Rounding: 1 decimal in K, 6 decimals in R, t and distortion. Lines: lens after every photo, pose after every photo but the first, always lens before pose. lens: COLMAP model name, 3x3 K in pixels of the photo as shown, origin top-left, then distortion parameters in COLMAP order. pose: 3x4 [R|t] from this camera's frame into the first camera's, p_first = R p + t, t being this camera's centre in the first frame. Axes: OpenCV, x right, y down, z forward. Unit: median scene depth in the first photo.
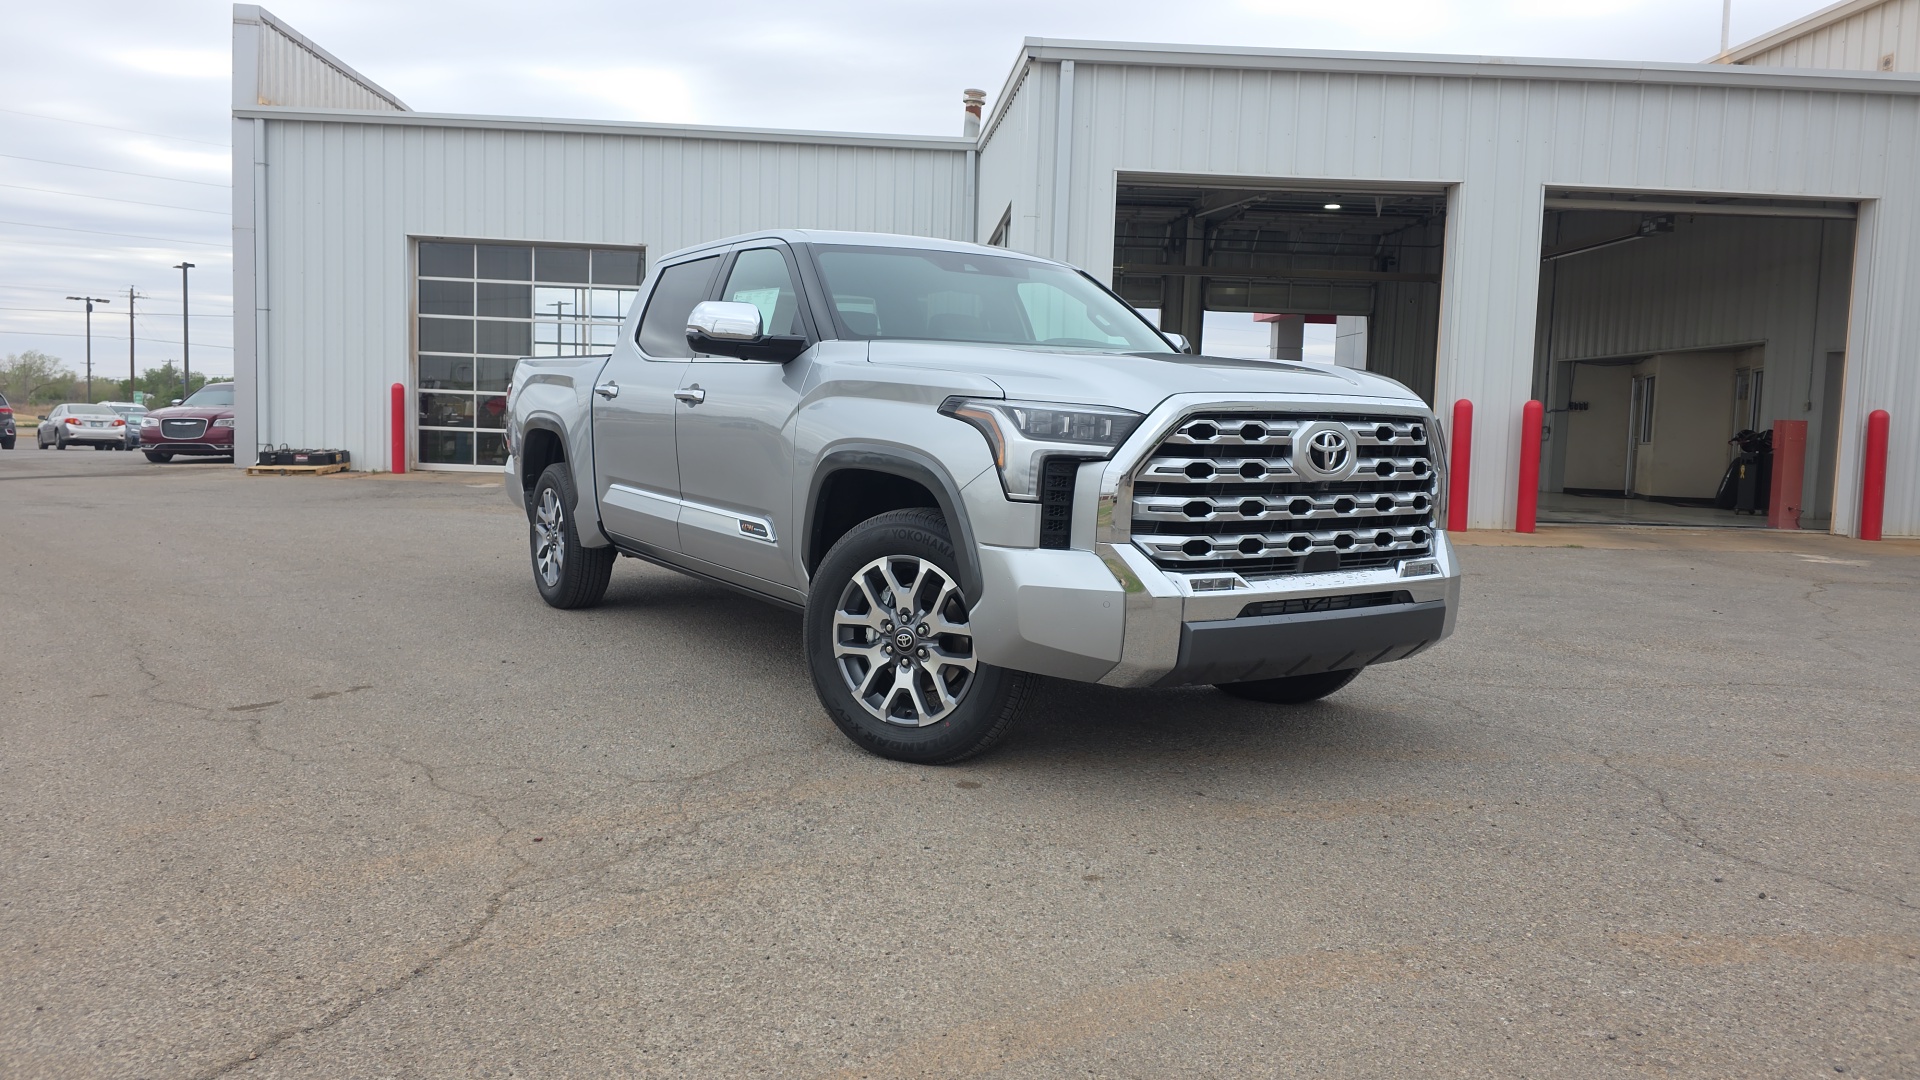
lens RADIAL K [[1303.4, 0, 952.7], [0, 1303.4, 504.0], [0, 0, 1]] dist [0.059601, -0.059455]
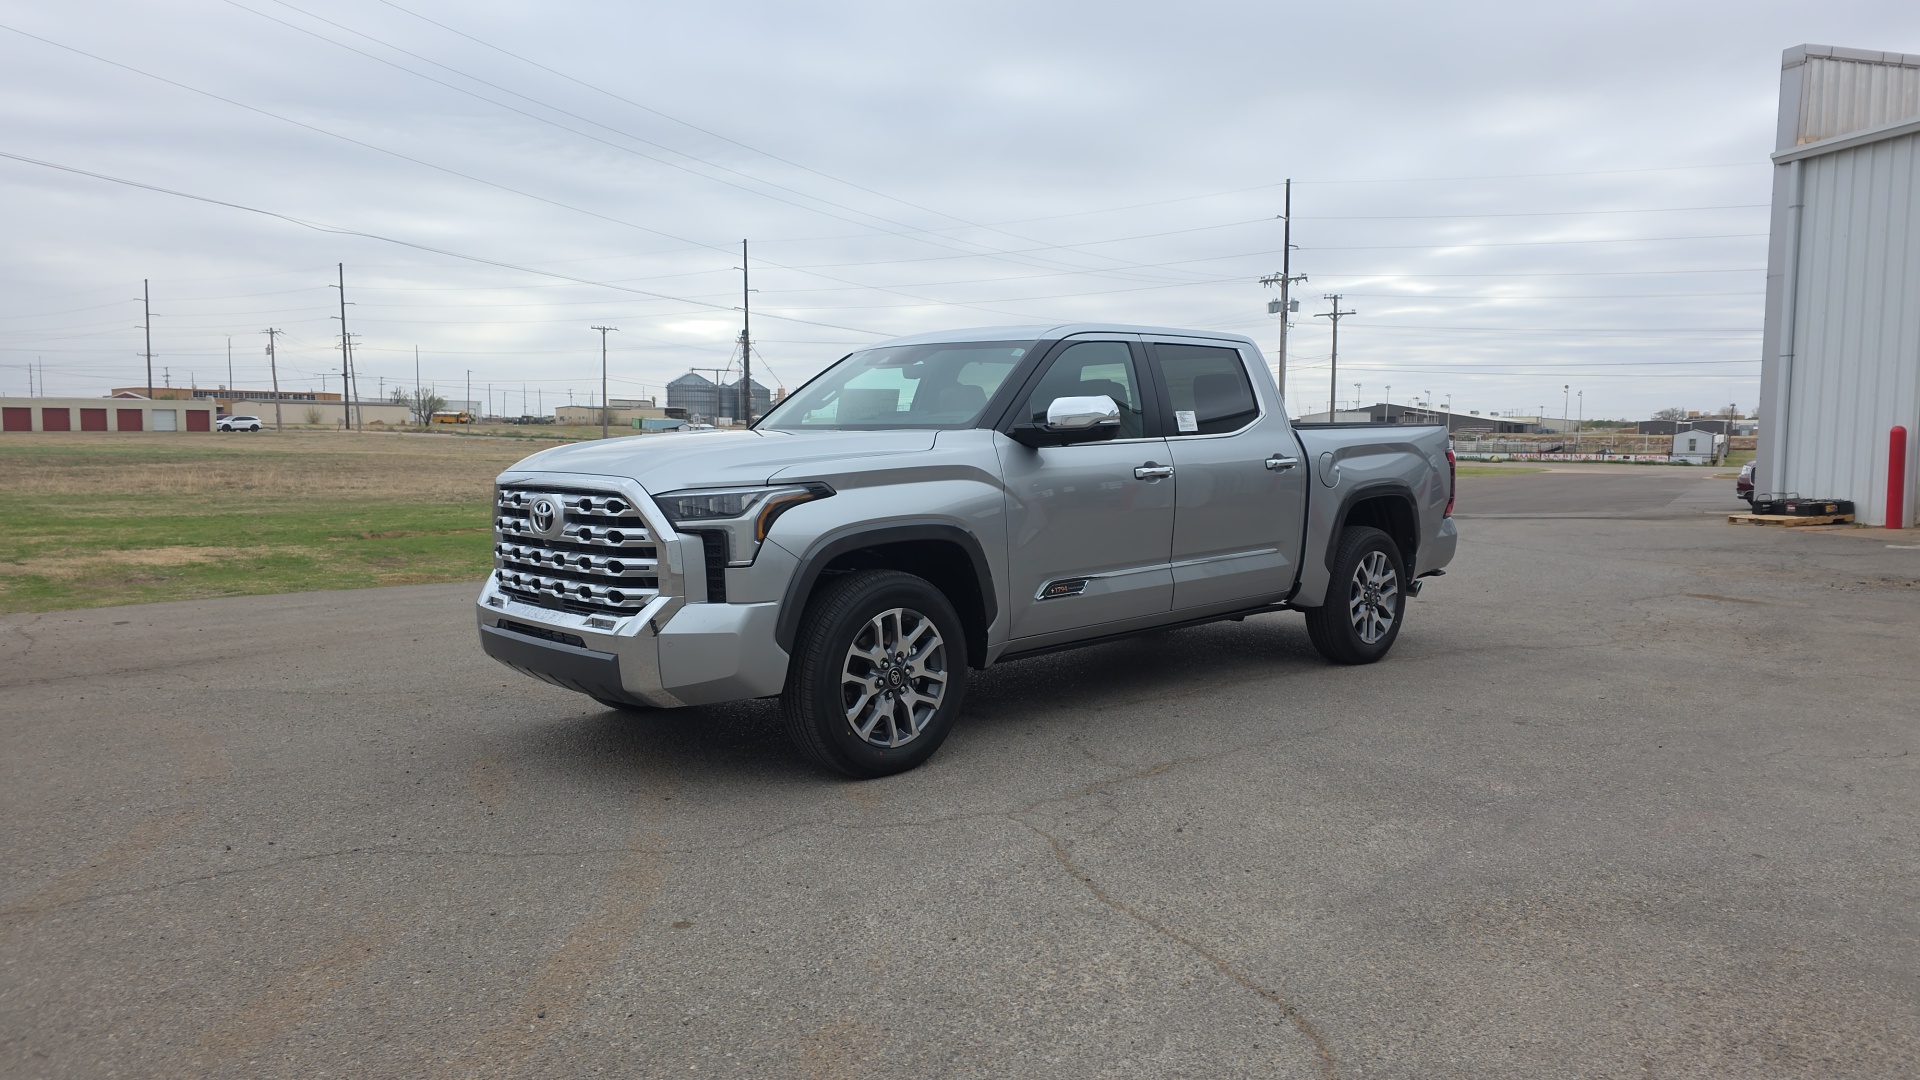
lens RADIAL K [[1303.4, 0, 996.1], [0, 1303.4, 550.0], [0, 0, 1]] dist [0.059601, -0.059455]
pose [[0.191118, 0.060184, -0.979720, 1.575134], [-0.056455, 0.997140, 0.050241, -0.093220], [0.979942, 0.045708, 0.193969, 1.129302]]
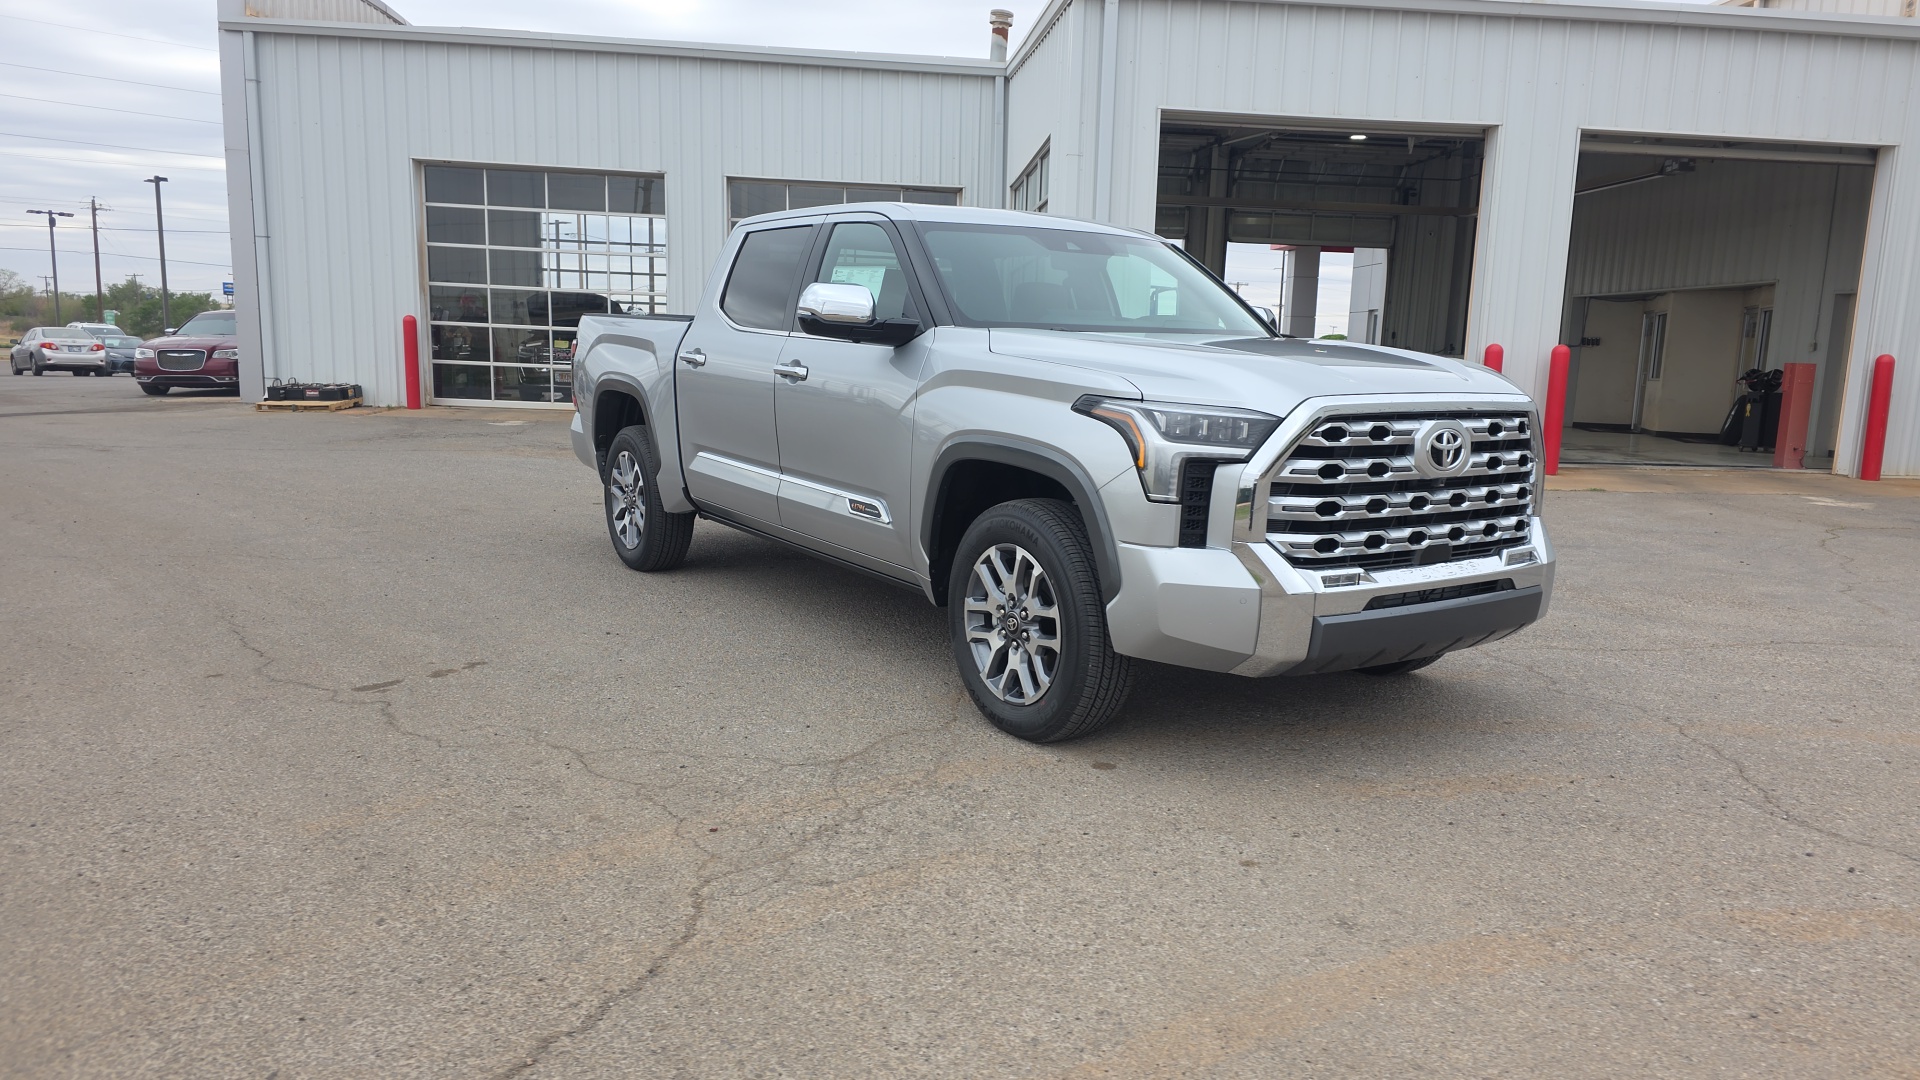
lens RADIAL K [[1303.4, 0, 1027.3], [0, 1303.4, 547.6], [0, 0, 1]] dist [0.059601, -0.059455]
pose [[0.998481, -0.004977, 0.054869, -0.100781], [-0.000152, 0.995659, 0.093073, -0.056100], [-0.055094, -0.092940, 0.994146, -0.030121]]
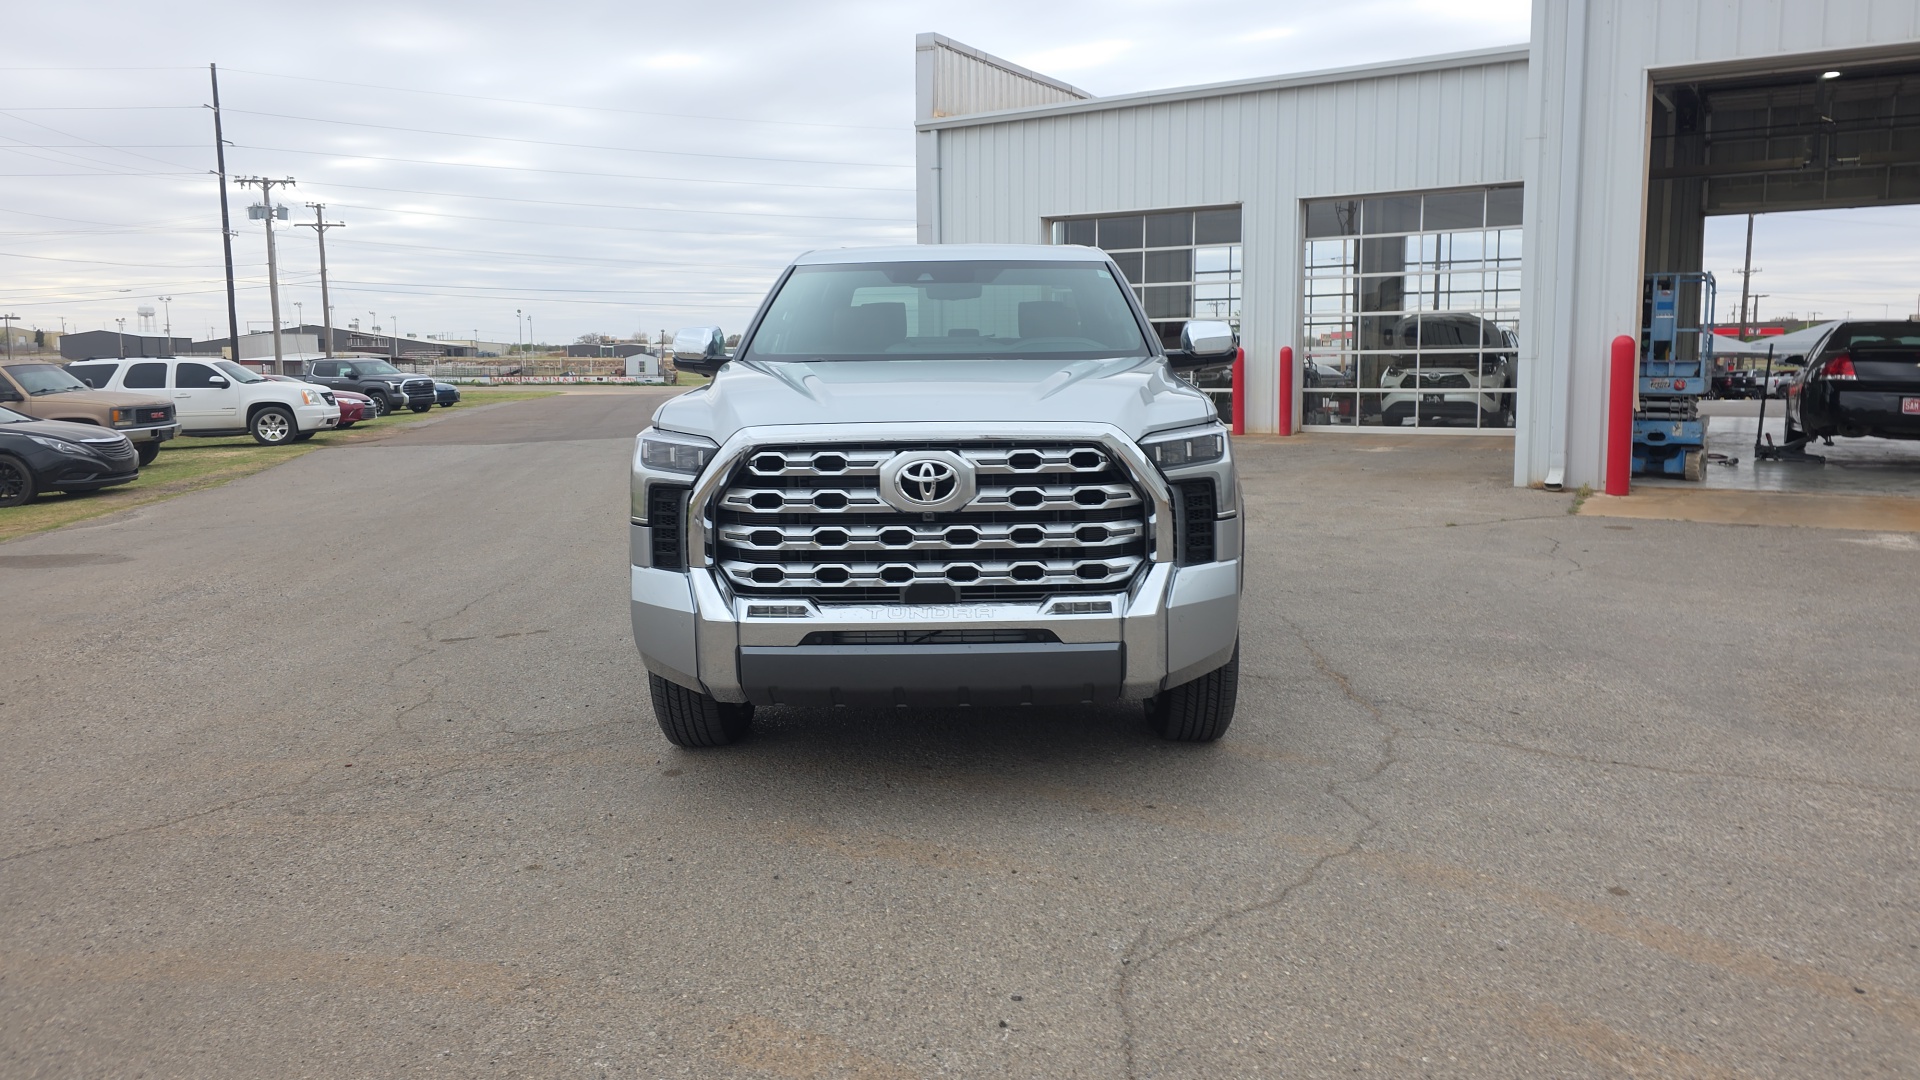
lens RADIAL K [[1303.4, 0, 987.4], [0, 1303.4, 494.0], [0, 0, 1]] dist [0.059601, -0.059455]
pose [[0.829573, 0.025742, -0.557805, 0.817890], [-0.003307, 0.999146, 0.041192, -0.066917], [0.558389, -0.032327, 0.828949, 0.214427]]
